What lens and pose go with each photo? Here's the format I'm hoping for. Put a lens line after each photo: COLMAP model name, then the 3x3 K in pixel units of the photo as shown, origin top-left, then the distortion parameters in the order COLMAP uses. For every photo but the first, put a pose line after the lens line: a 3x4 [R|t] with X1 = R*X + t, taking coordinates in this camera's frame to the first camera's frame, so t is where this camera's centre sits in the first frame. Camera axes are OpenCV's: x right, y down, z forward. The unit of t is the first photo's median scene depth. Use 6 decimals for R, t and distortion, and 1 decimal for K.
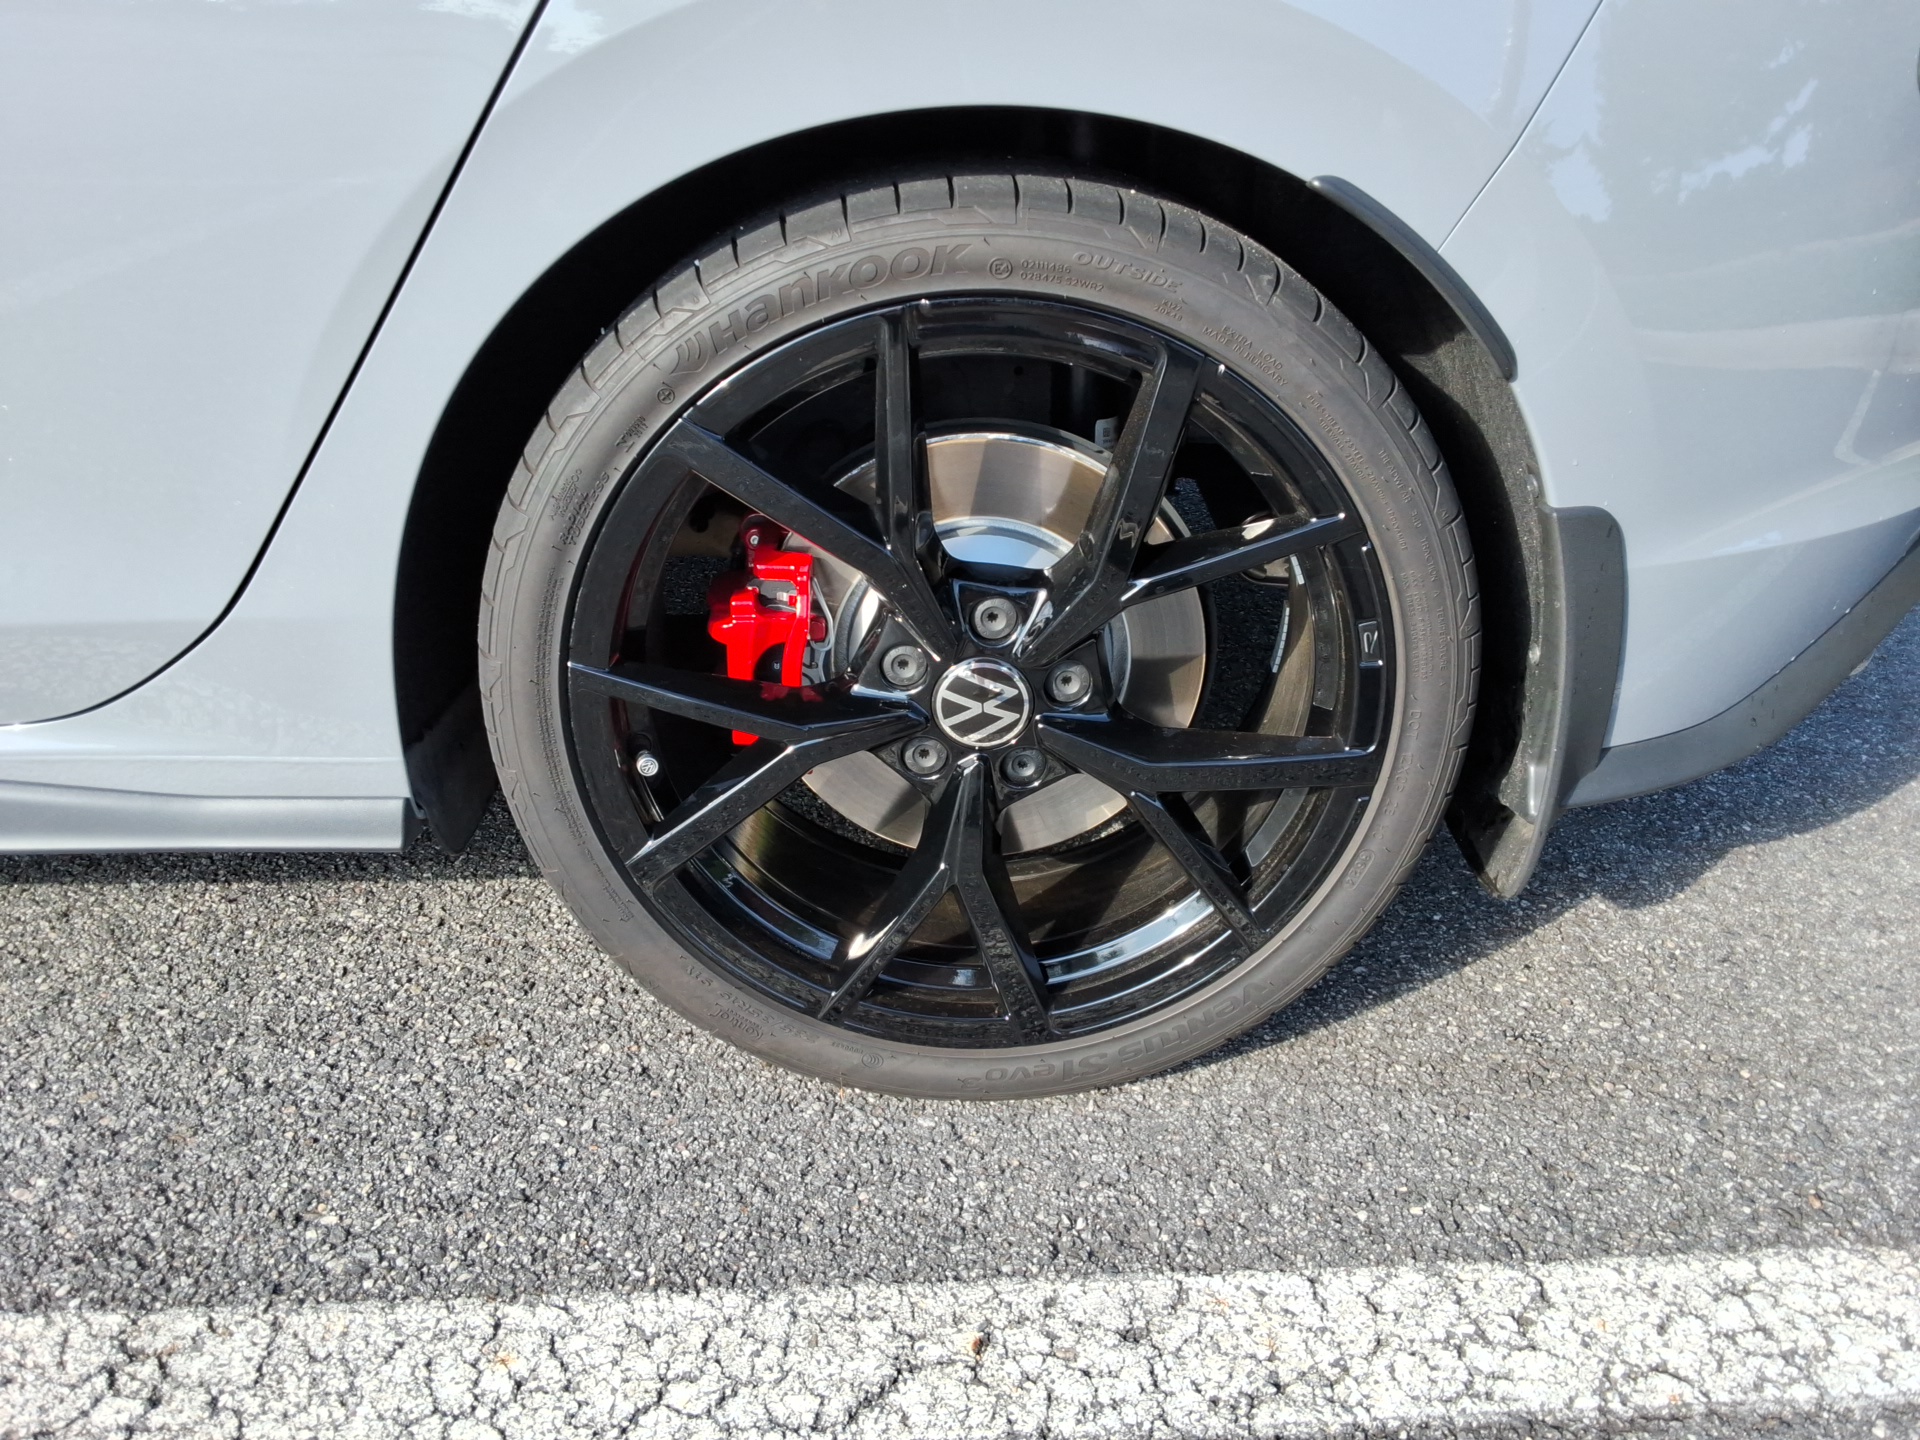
lens RADIAL K [[1552.0, 0, 964.3], [0, 1552.0, 699.3], [0, 0, 1]] dist [0.070795, -0.101945]
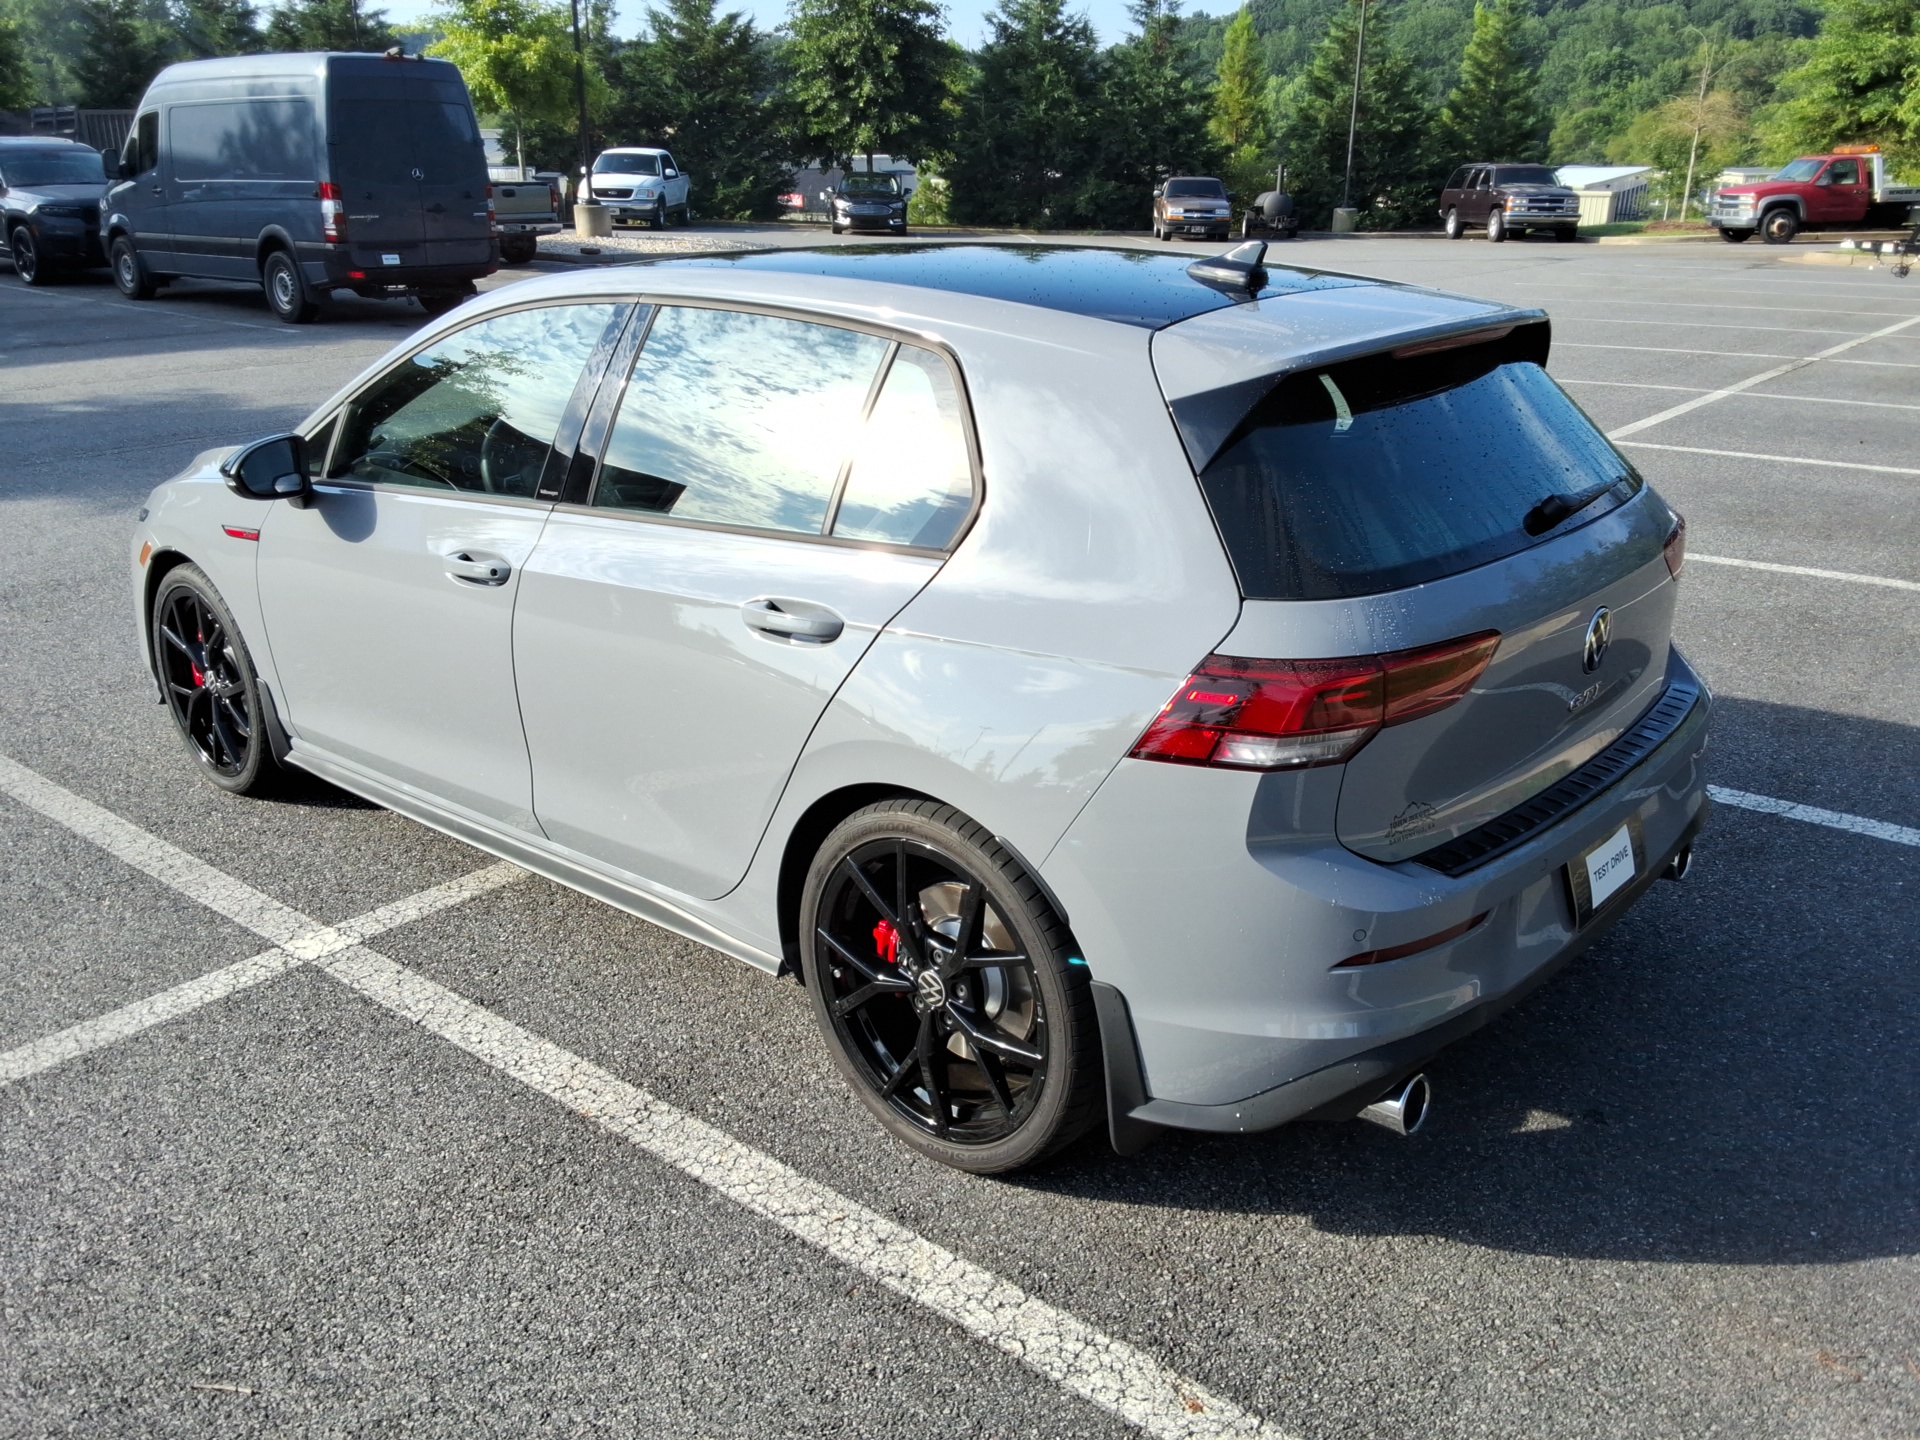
lens RADIAL K [[1550.8, 0, 973.8], [0, 1550.8, 692.2], [0, 0, 1]] dist [0.118741, -0.193298]
pose [[0.732612, 0.181135, -0.656102, 1.657107], [-0.269541, 0.962342, -0.035292, -0.395644], [0.625002, 0.202702, 0.753846, -0.992448]]
